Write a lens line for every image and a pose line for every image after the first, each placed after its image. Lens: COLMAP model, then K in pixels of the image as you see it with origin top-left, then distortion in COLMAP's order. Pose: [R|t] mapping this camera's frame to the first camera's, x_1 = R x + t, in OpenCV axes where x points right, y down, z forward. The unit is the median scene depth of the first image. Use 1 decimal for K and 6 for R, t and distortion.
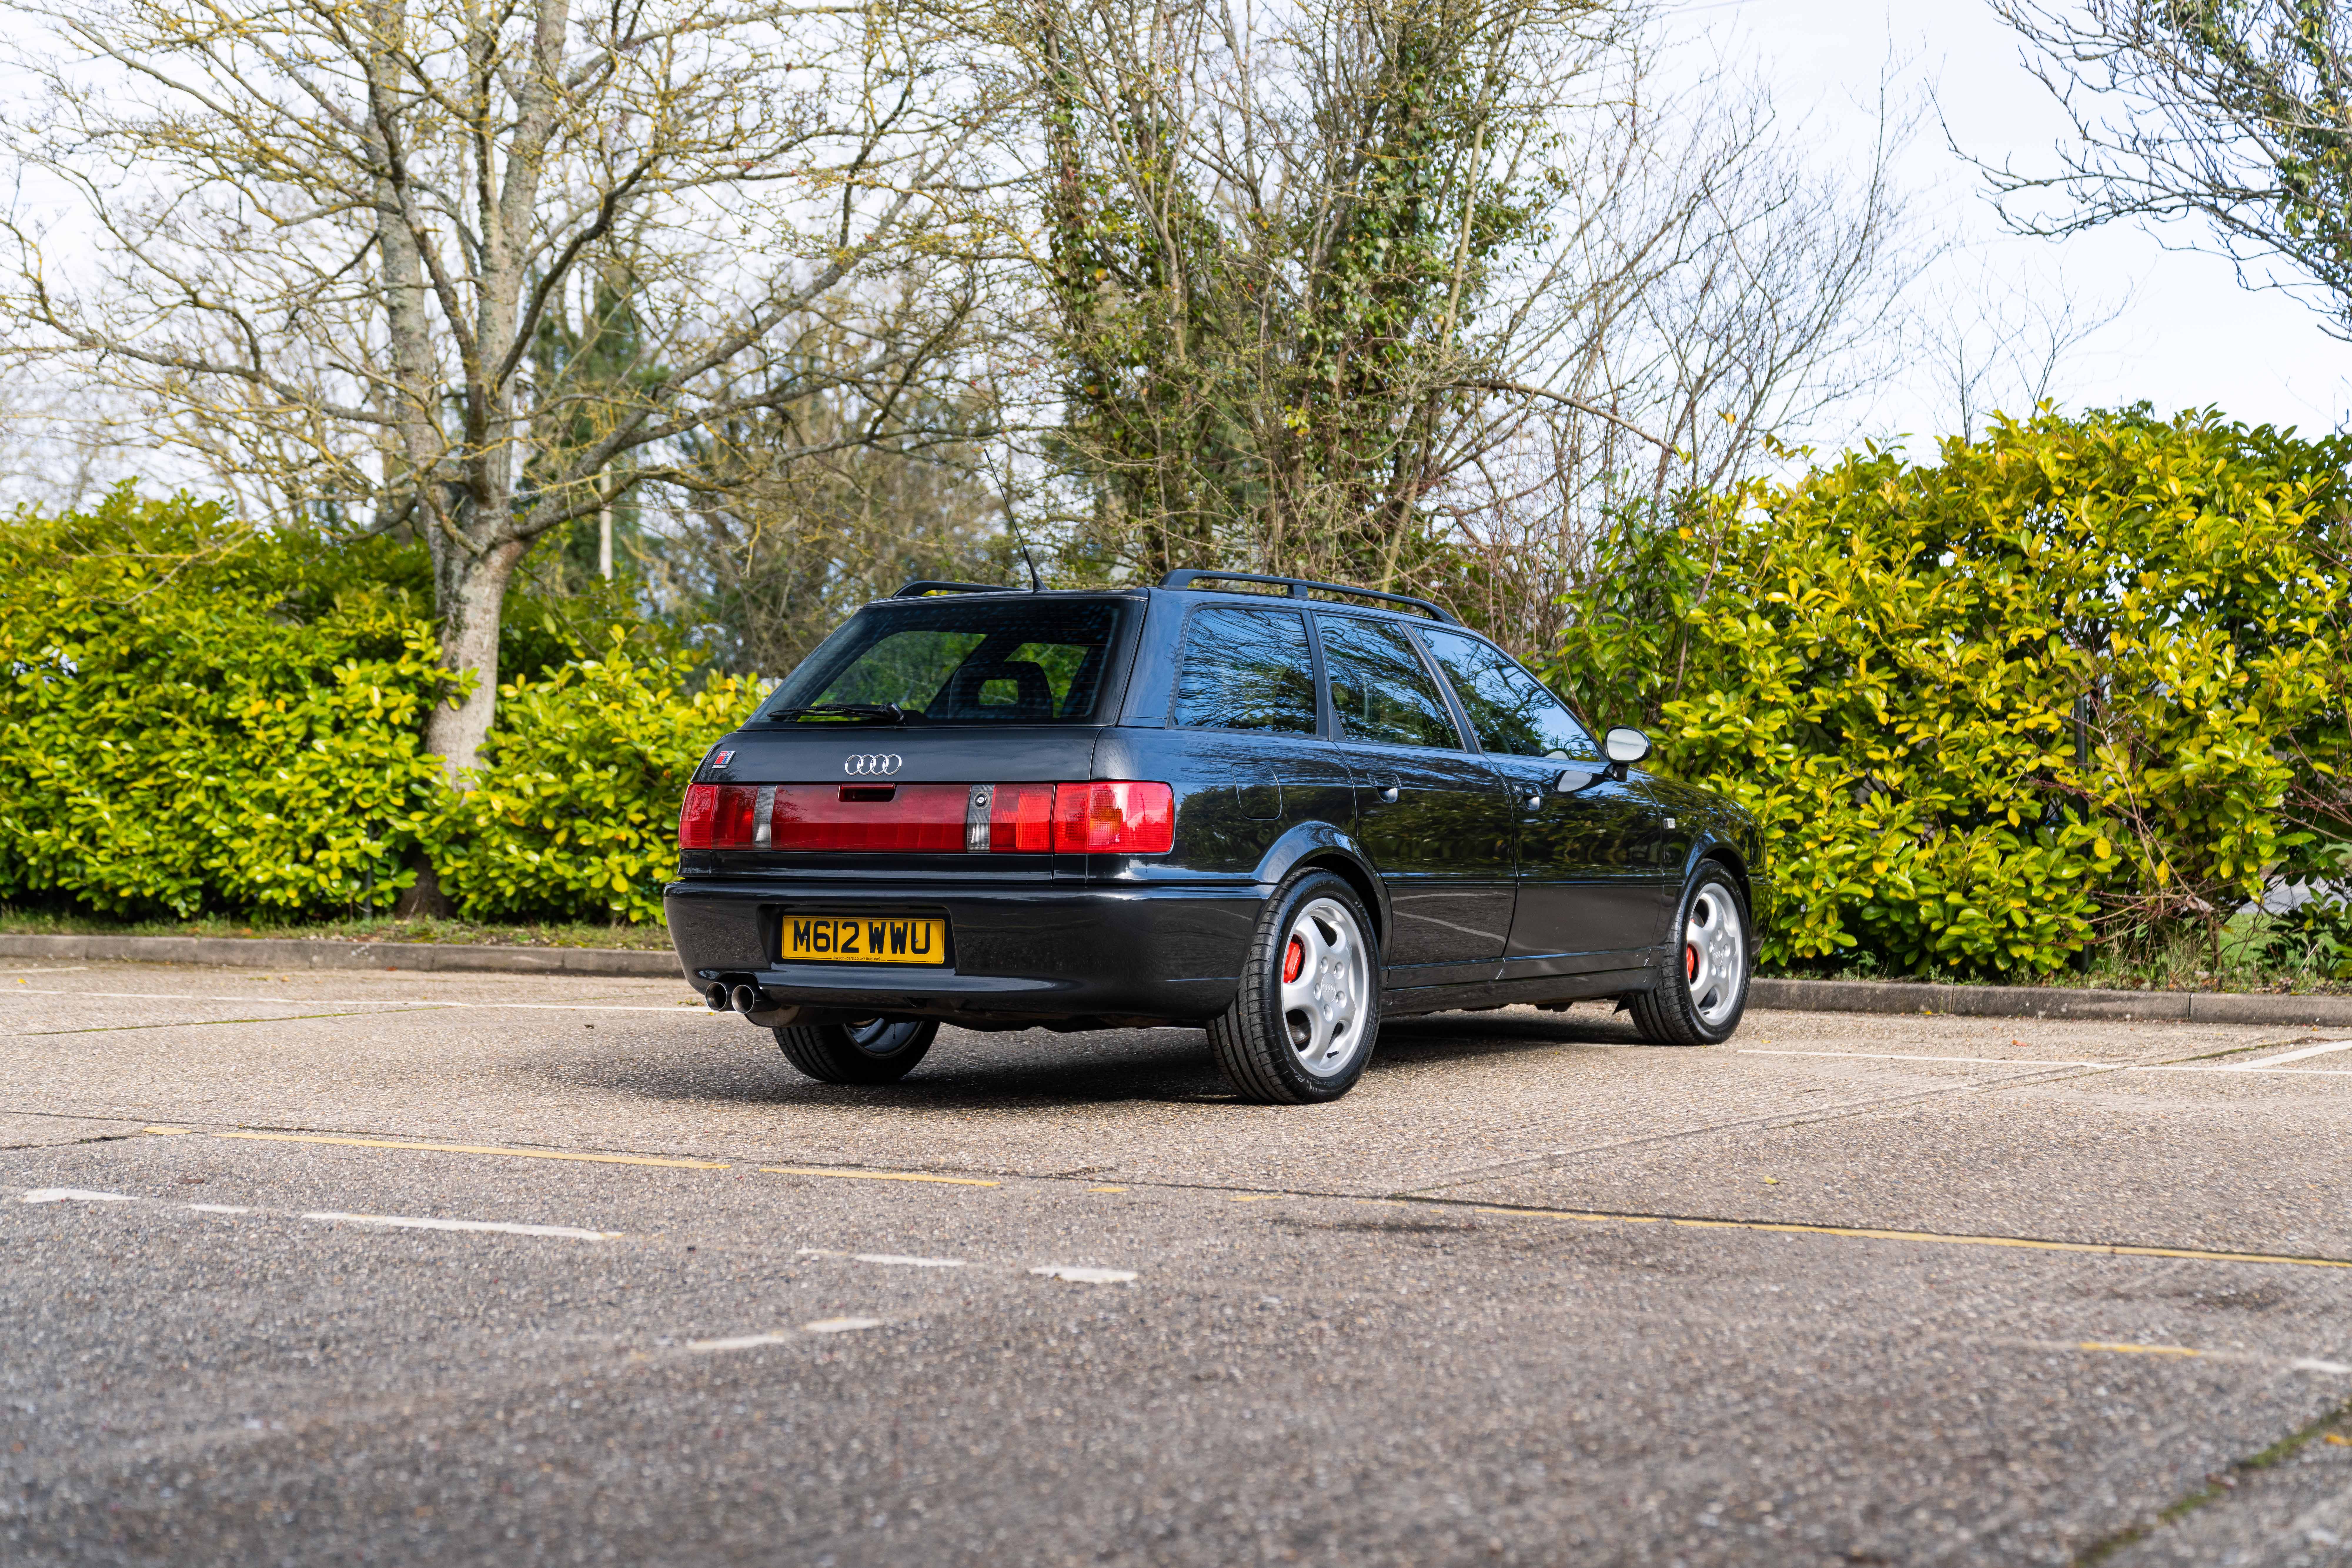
lens RADIAL K [[2971.4, 0, 1176.0], [0, 2971.4, 784.0], [0, 0, 1]] dist [0.001712, -0.037795]
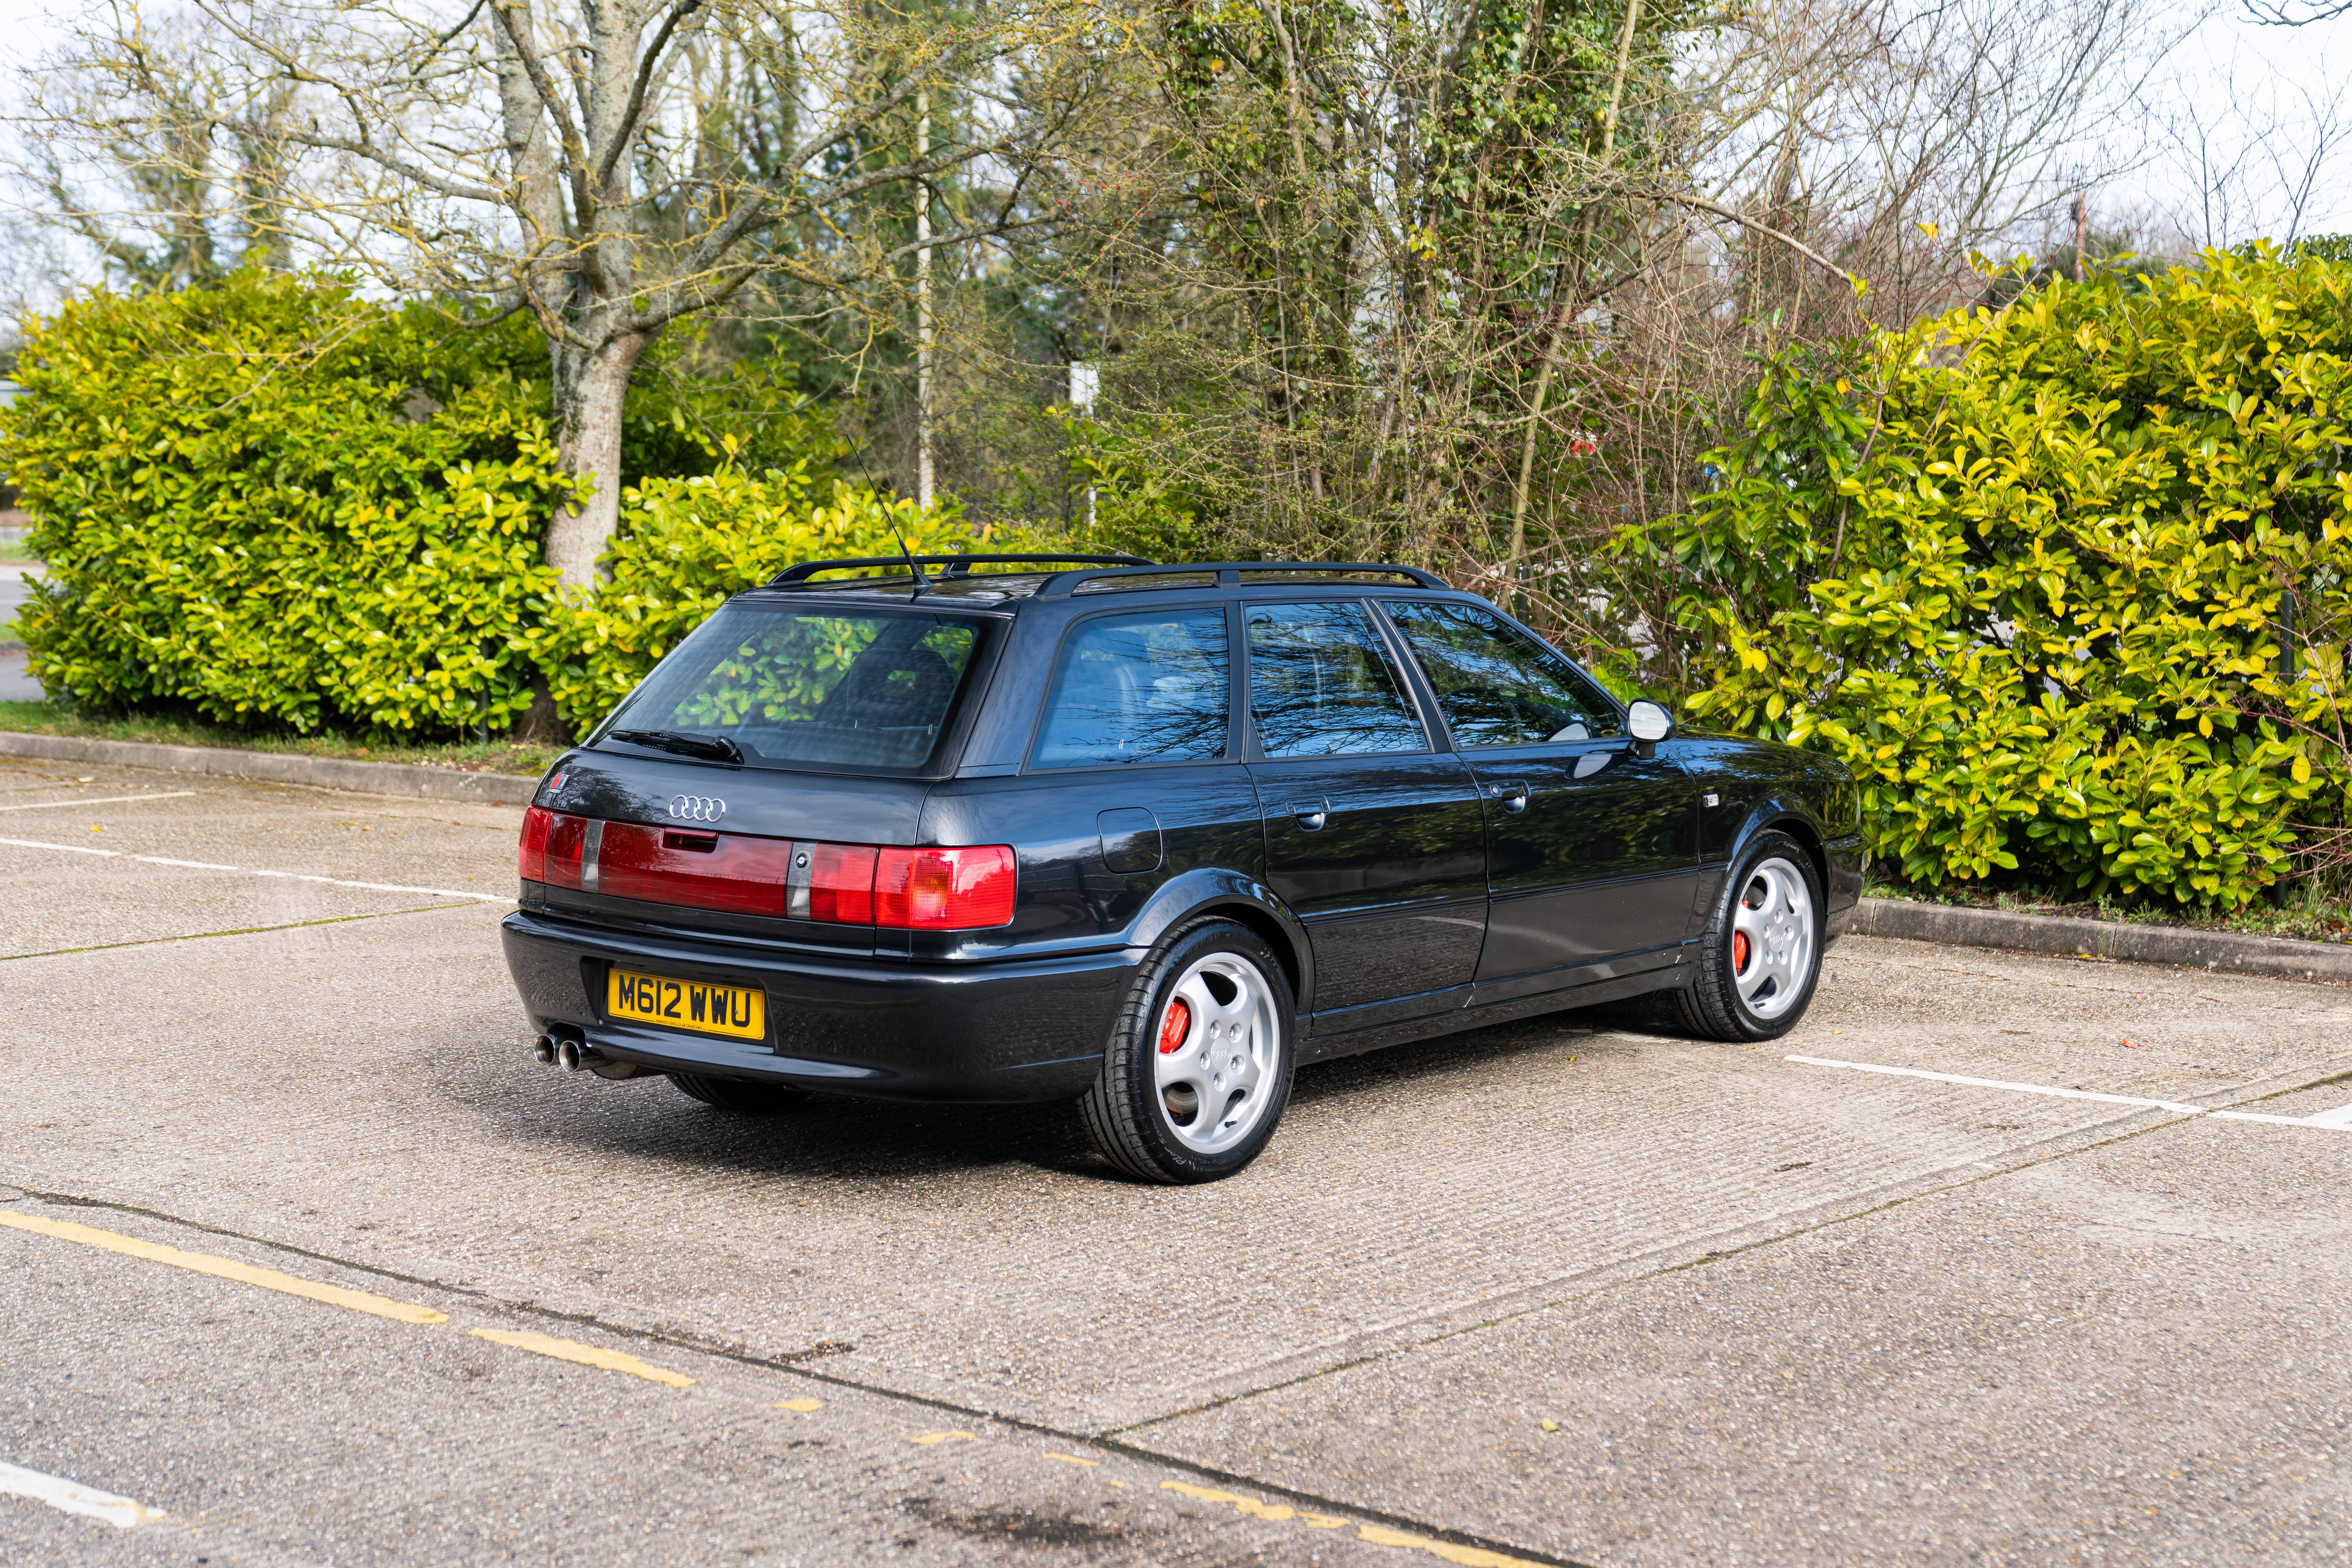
lens RADIAL K [[3174.8, 0, 1189.8], [0, 3174.8, 794.5], [0, 0, 1]] dist [-0.007841, -0.003414]
pose [[0.993088, 0.016193, -0.116246, 0.084915], [-0.003212, 0.993816, 0.110995, -0.063718], [0.117324, -0.109854, 0.986999, 0.041055]]
